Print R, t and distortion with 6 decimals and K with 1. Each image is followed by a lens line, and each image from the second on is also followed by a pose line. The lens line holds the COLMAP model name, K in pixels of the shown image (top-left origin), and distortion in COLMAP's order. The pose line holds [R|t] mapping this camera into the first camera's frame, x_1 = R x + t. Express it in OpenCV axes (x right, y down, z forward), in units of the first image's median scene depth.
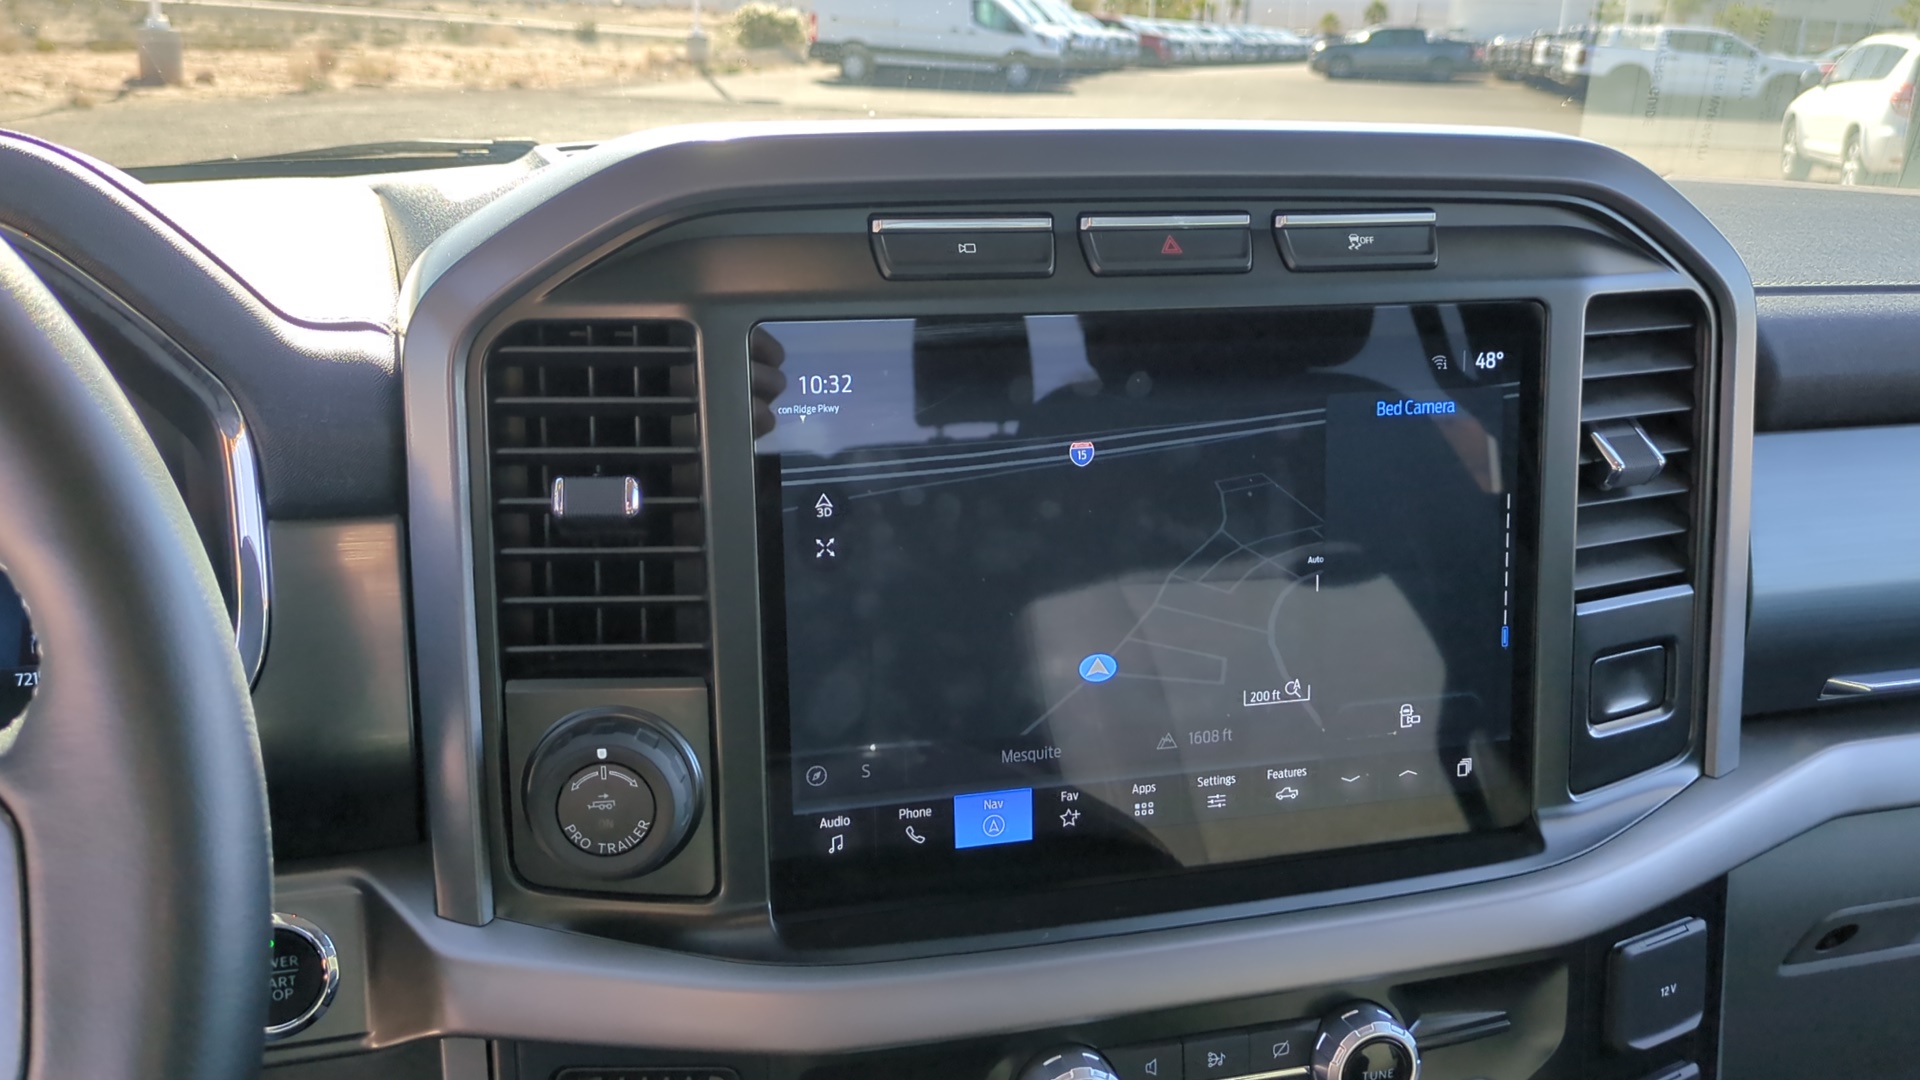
lens RADIAL K [[1641.3, 0, 973.1], [0, 1641.3, 547.8], [0, 0, 1]] dist [0.082800, -0.128846]
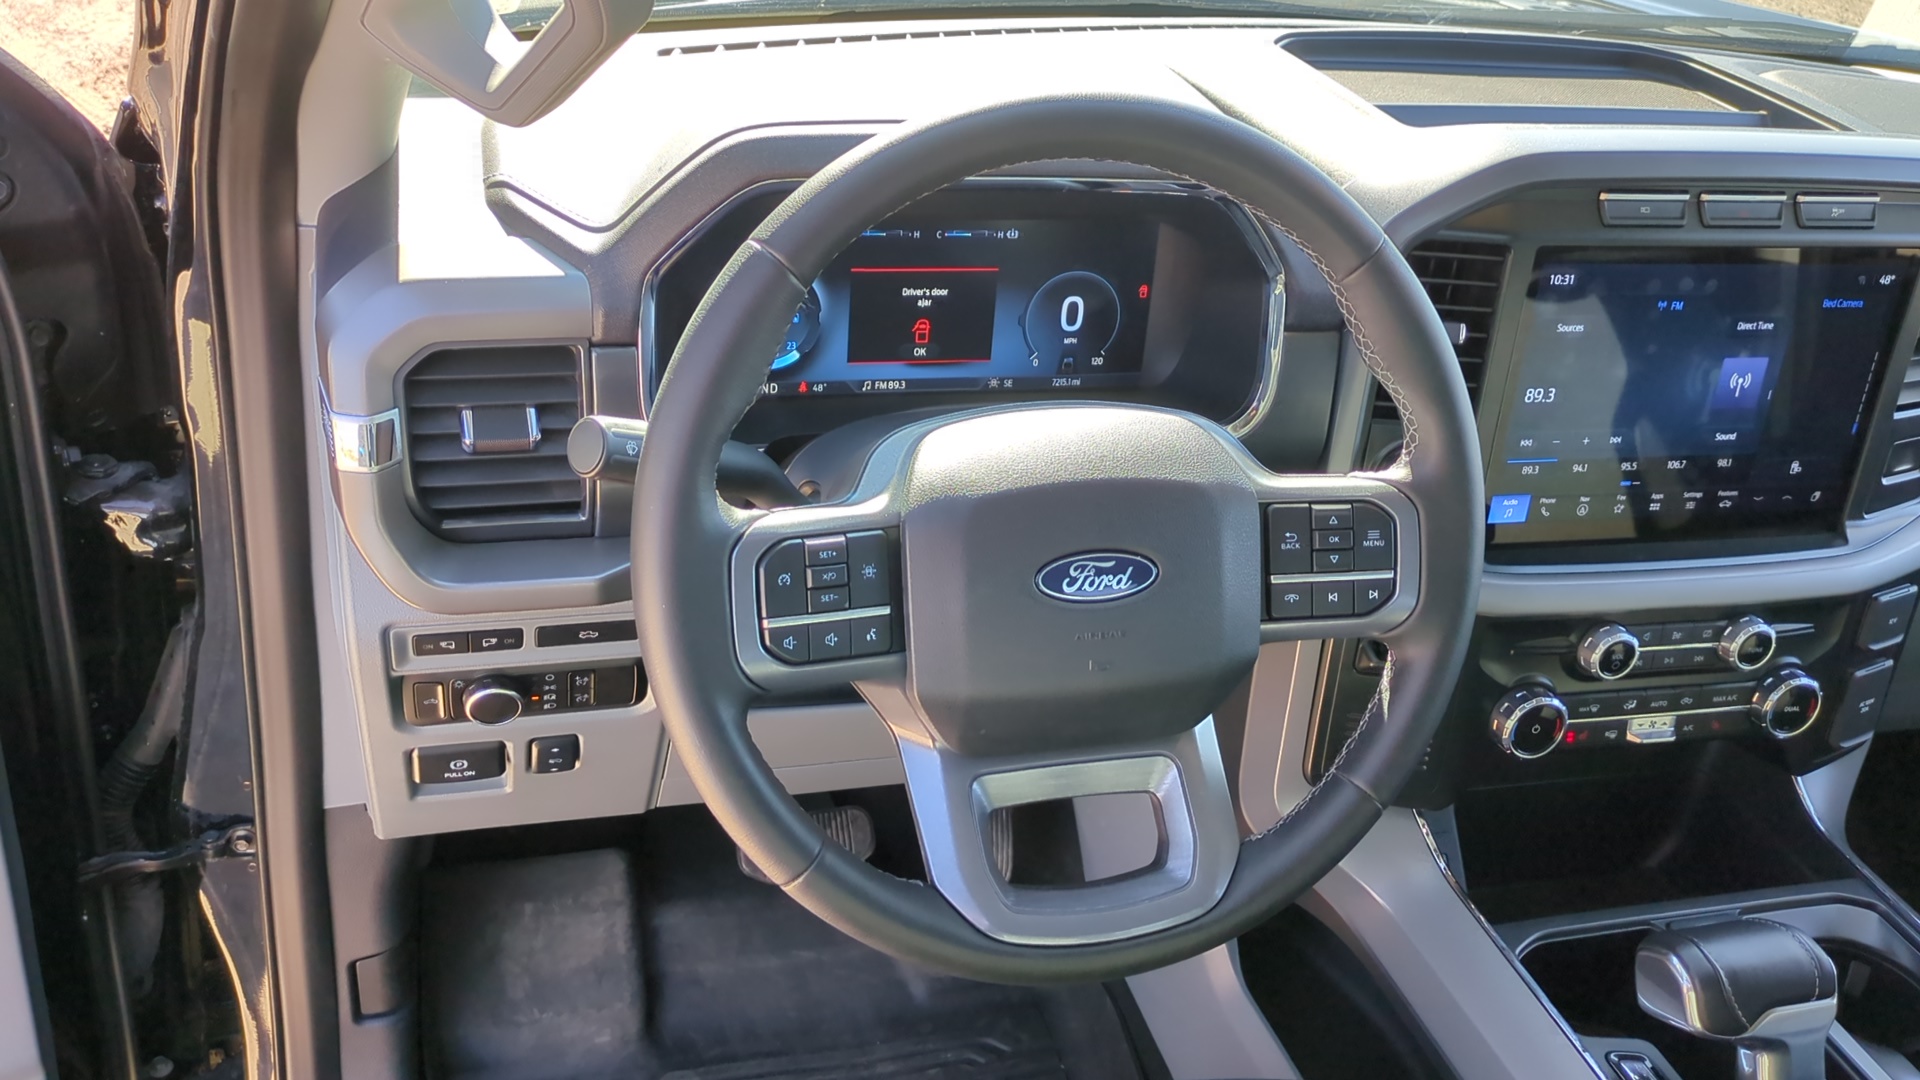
lens RADIAL K [[1641.3, 0, 973.1], [0, 1641.3, 547.8], [0, 0, 1]] dist [0.082800, -0.128846]
pose [[0.995703, 0.087573, 0.030118, -0.712779], [-0.092313, 0.964488, 0.247469, -0.189594], [-0.007377, -0.249186, 0.968427, -0.824129]]
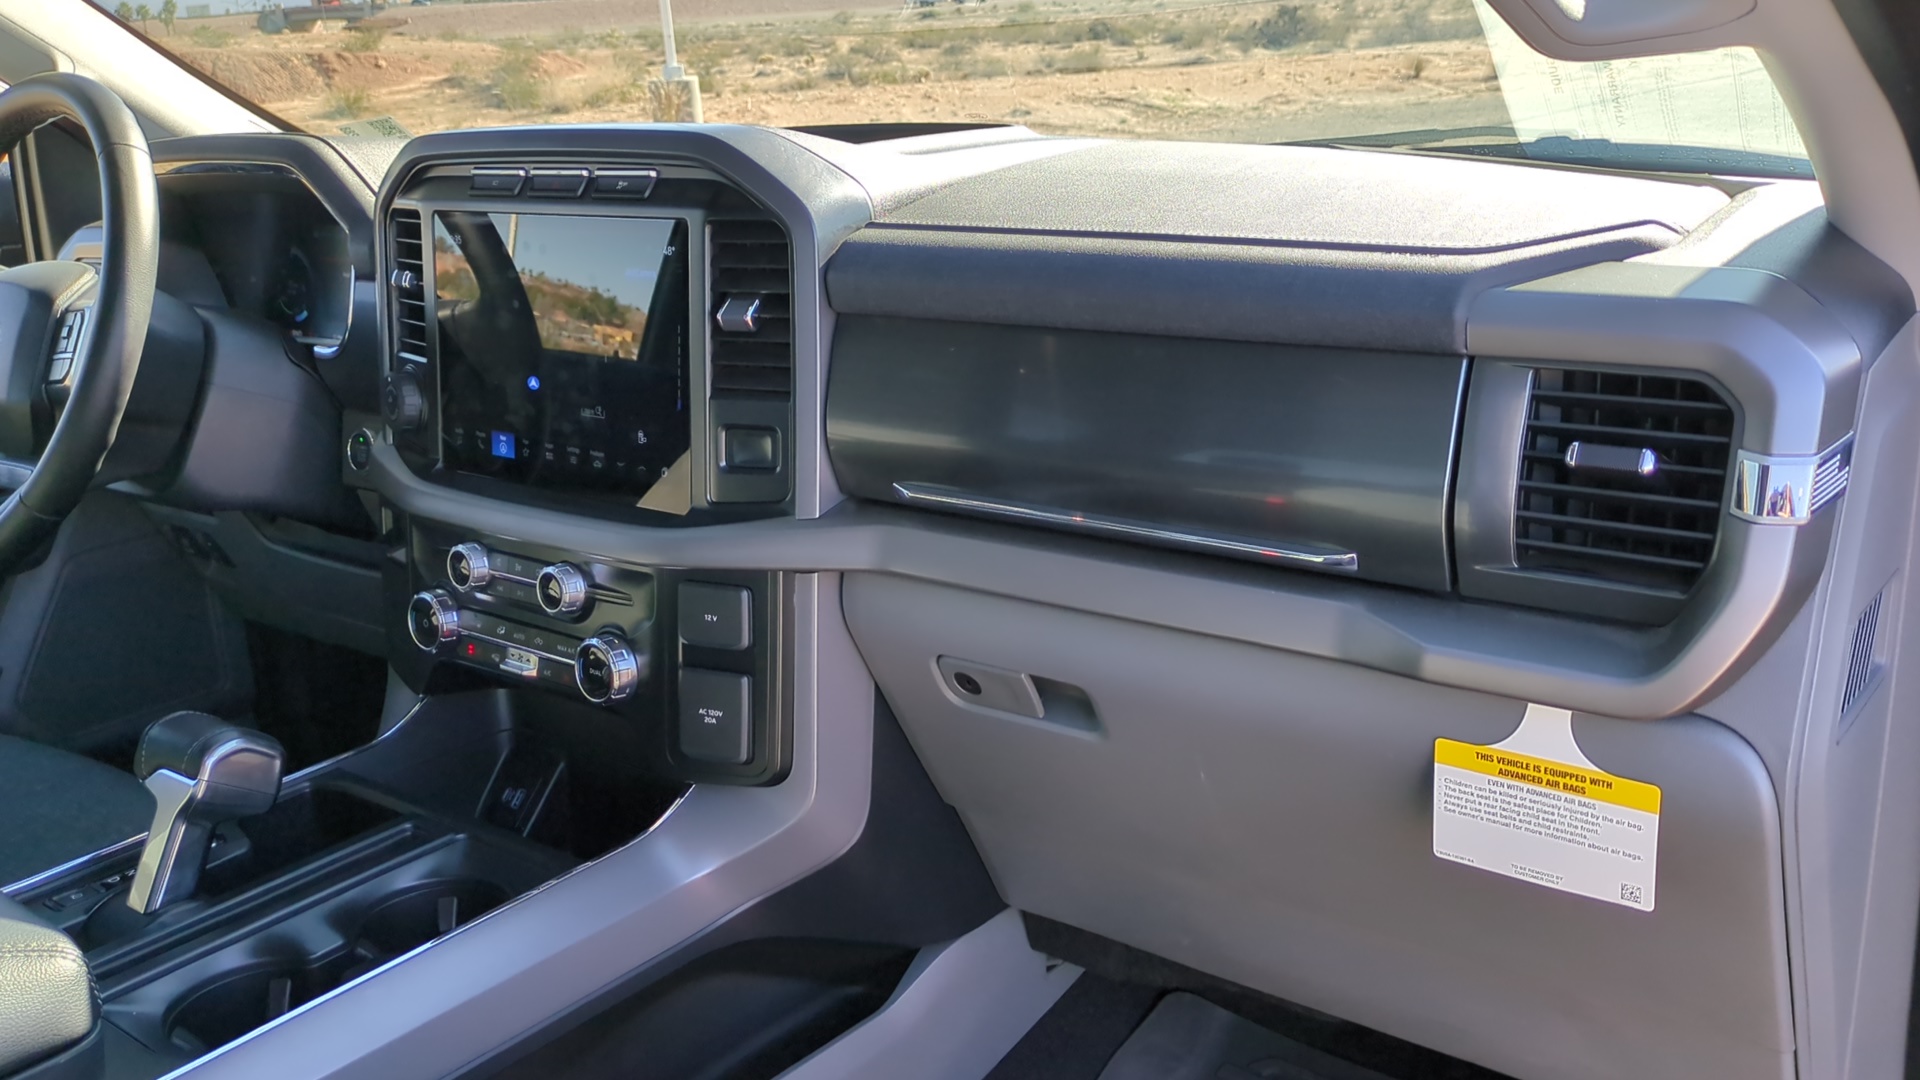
lens RADIAL K [[1641.3, 0, 973.1], [0, 1641.3, 547.8], [0, 0, 1]] dist [0.082800, -0.128846]
pose [[0.570492, 0.187968, -0.799505, 2.085060], [-0.169144, 0.979480, 0.109587, -0.047473], [0.803697, 0.072713, 0.590579, 0.199581]]
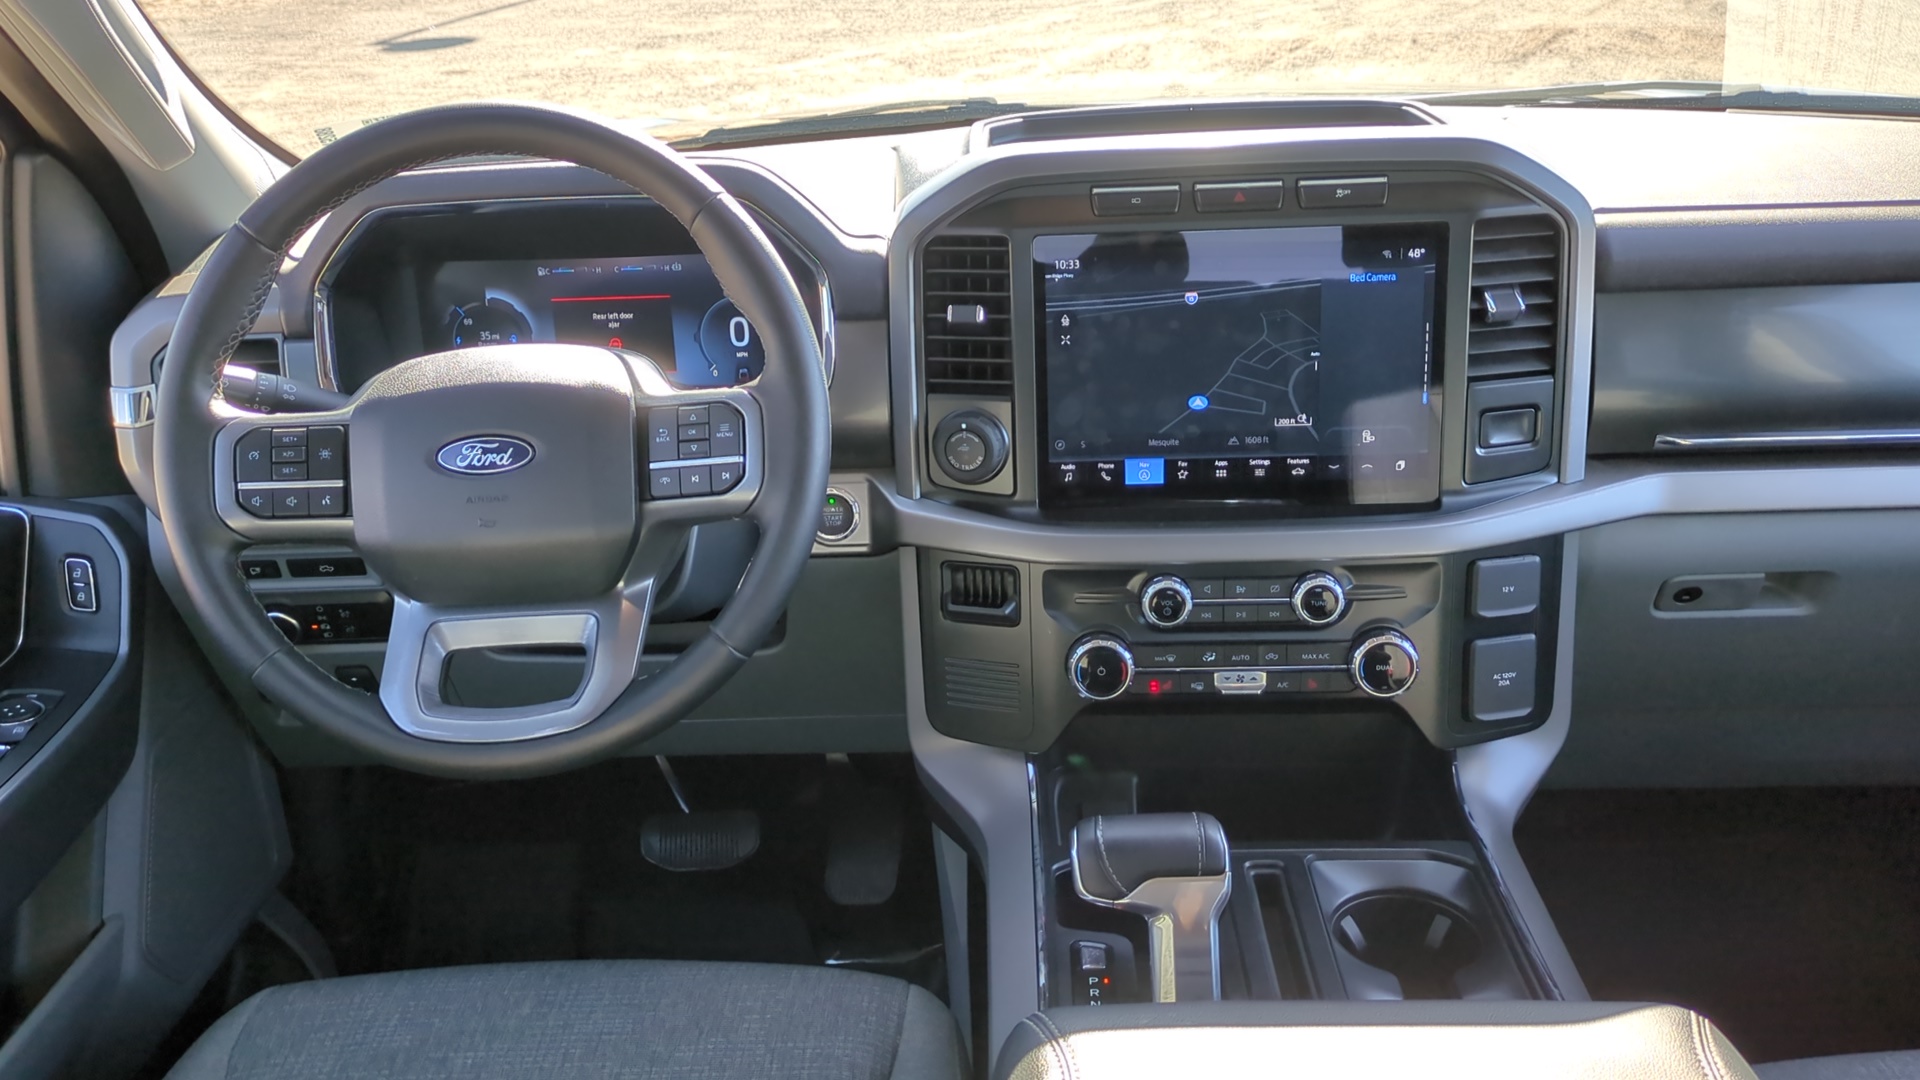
lens RADIAL K [[1641.3, 0, 973.1], [0, 1641.3, 547.8], [0, 0, 1]] dist [0.082800, -0.128846]
pose [[0.945667, 0.069254, -0.317677, 0.465031], [-0.035466, 0.993194, 0.110941, 0.033313], [0.323198, -0.093646, 0.941687, -1.035865]]
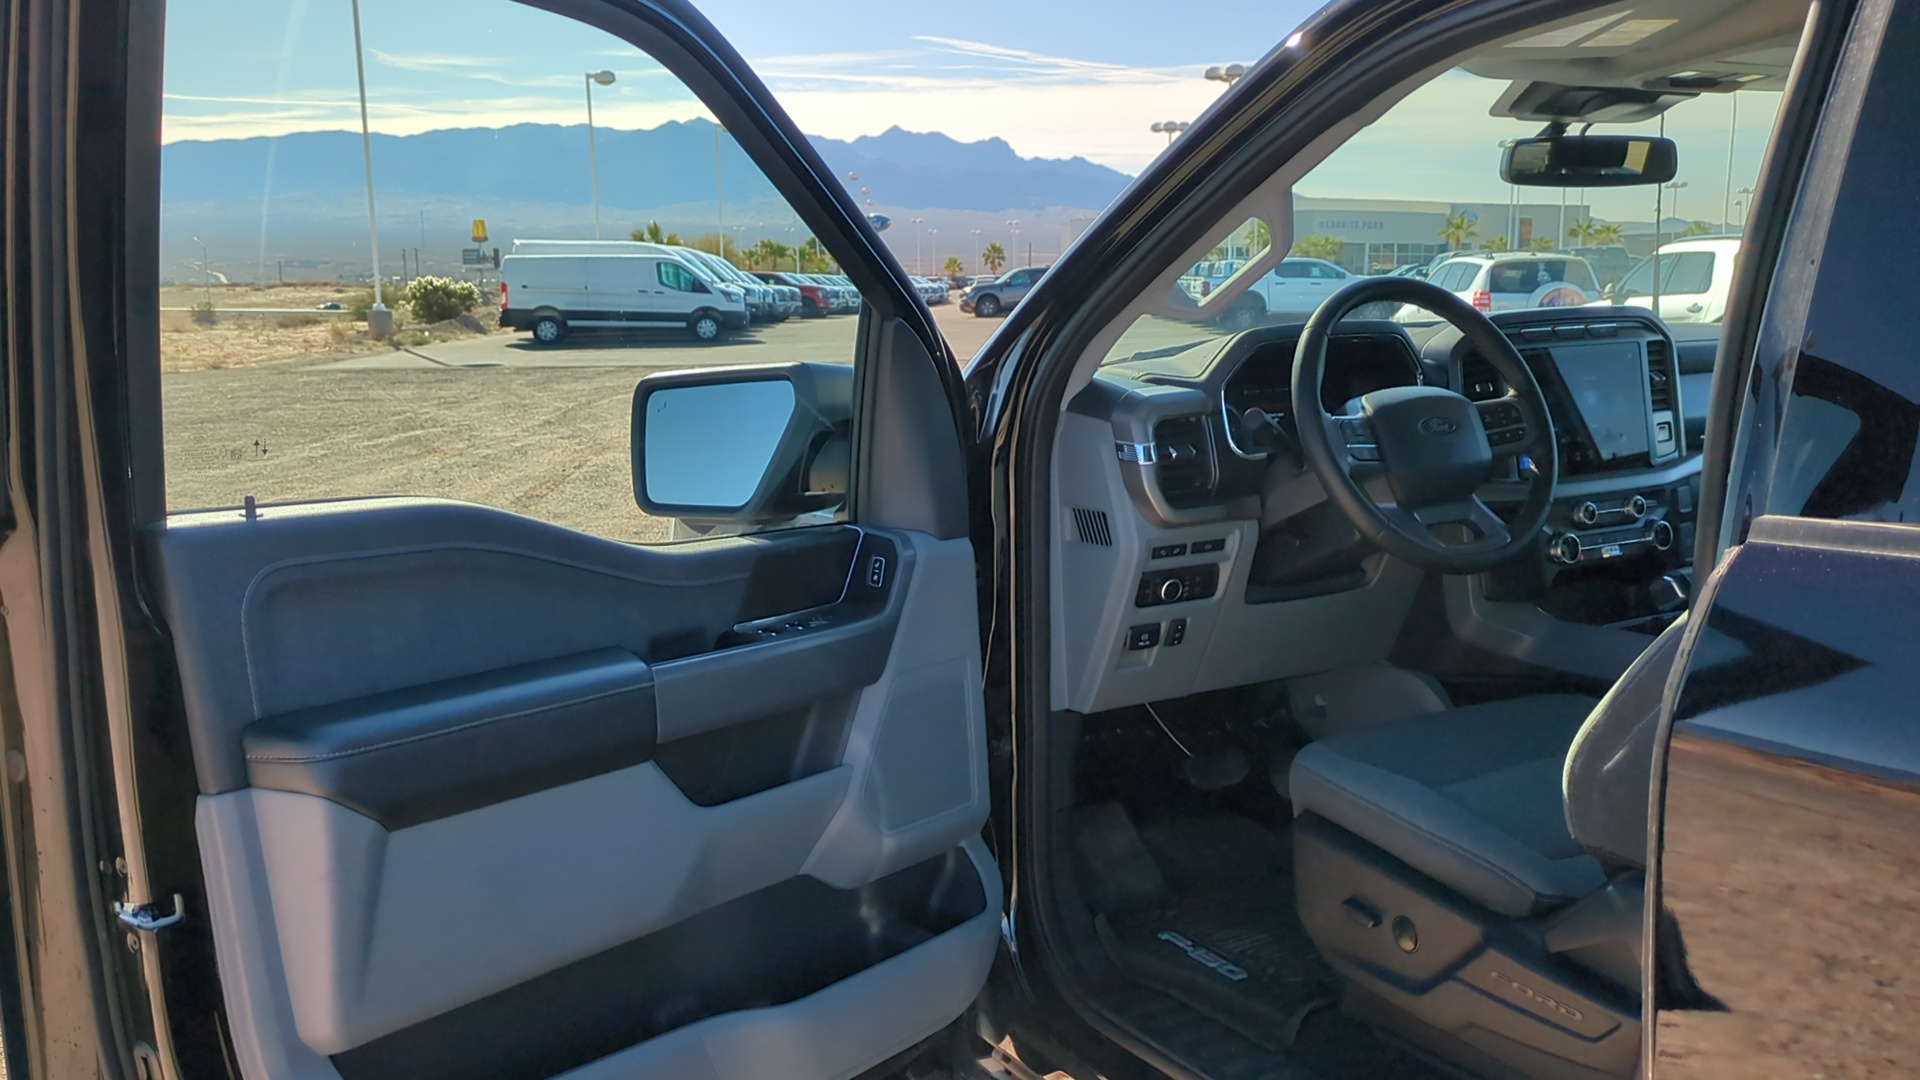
lens RADIAL K [[1641.3, 0, 973.1], [0, 1641.3, 547.8], [0, 0, 1]] dist [0.082800, -0.128846]
pose [[0.975825, -0.085057, 0.201321, -2.364670], [0.112930, 0.984893, -0.131276, 0.784627], [-0.187113, 0.150838, 0.970689, -2.934156]]
